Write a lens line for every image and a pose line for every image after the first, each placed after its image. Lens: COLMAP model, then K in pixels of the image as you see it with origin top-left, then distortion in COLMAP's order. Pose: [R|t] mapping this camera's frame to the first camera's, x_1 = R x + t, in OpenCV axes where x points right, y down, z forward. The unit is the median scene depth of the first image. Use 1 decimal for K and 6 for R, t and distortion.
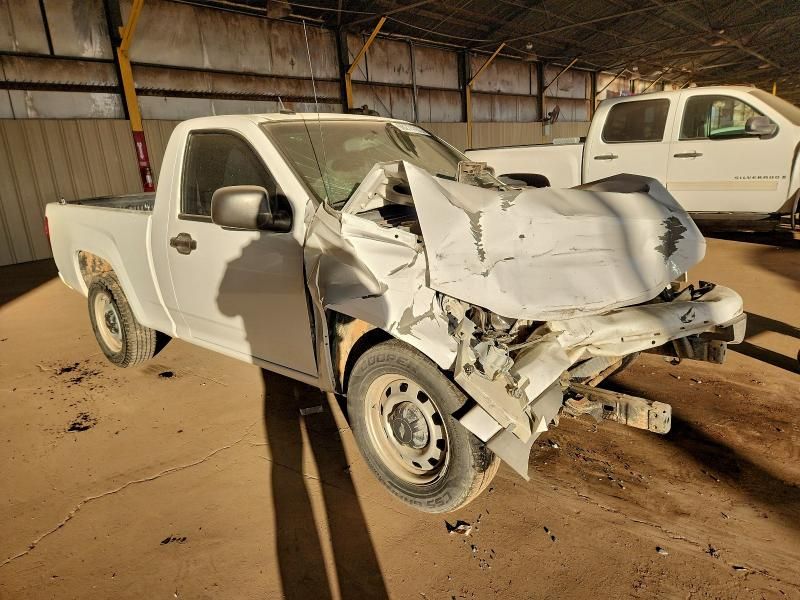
lens RADIAL K [[556.6, 0, 400.0], [0, 556.6, 300.0], [0, 0, 1]] dist [0.023384, -0.008055]
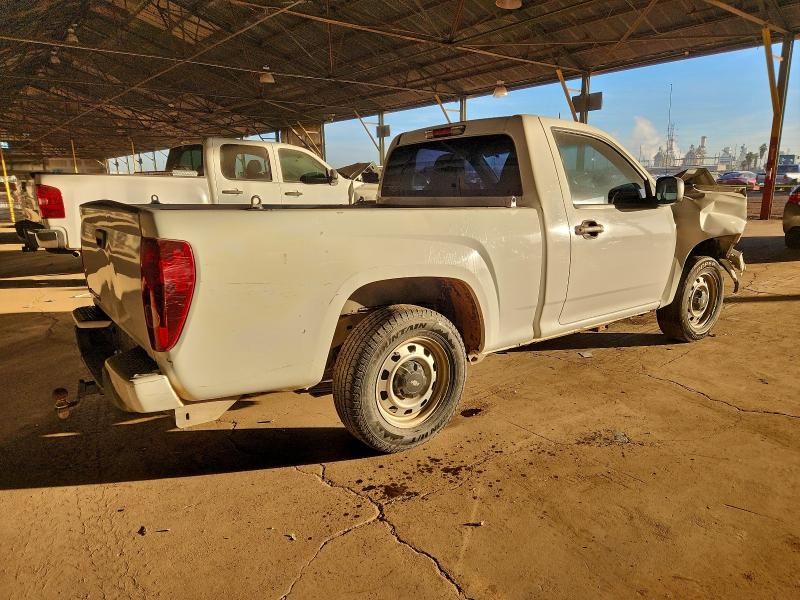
lens RADIAL K [[556.6, 0, 400.0], [0, 556.6, 300.0], [0, 0, 1]] dist [0.023384, -0.008055]
pose [[0.170018, -0.134487, 0.976221, -1.159612], [0.238818, 0.966736, 0.091588, -0.120097], [-0.956065, 0.217567, 0.196480, 0.864622]]
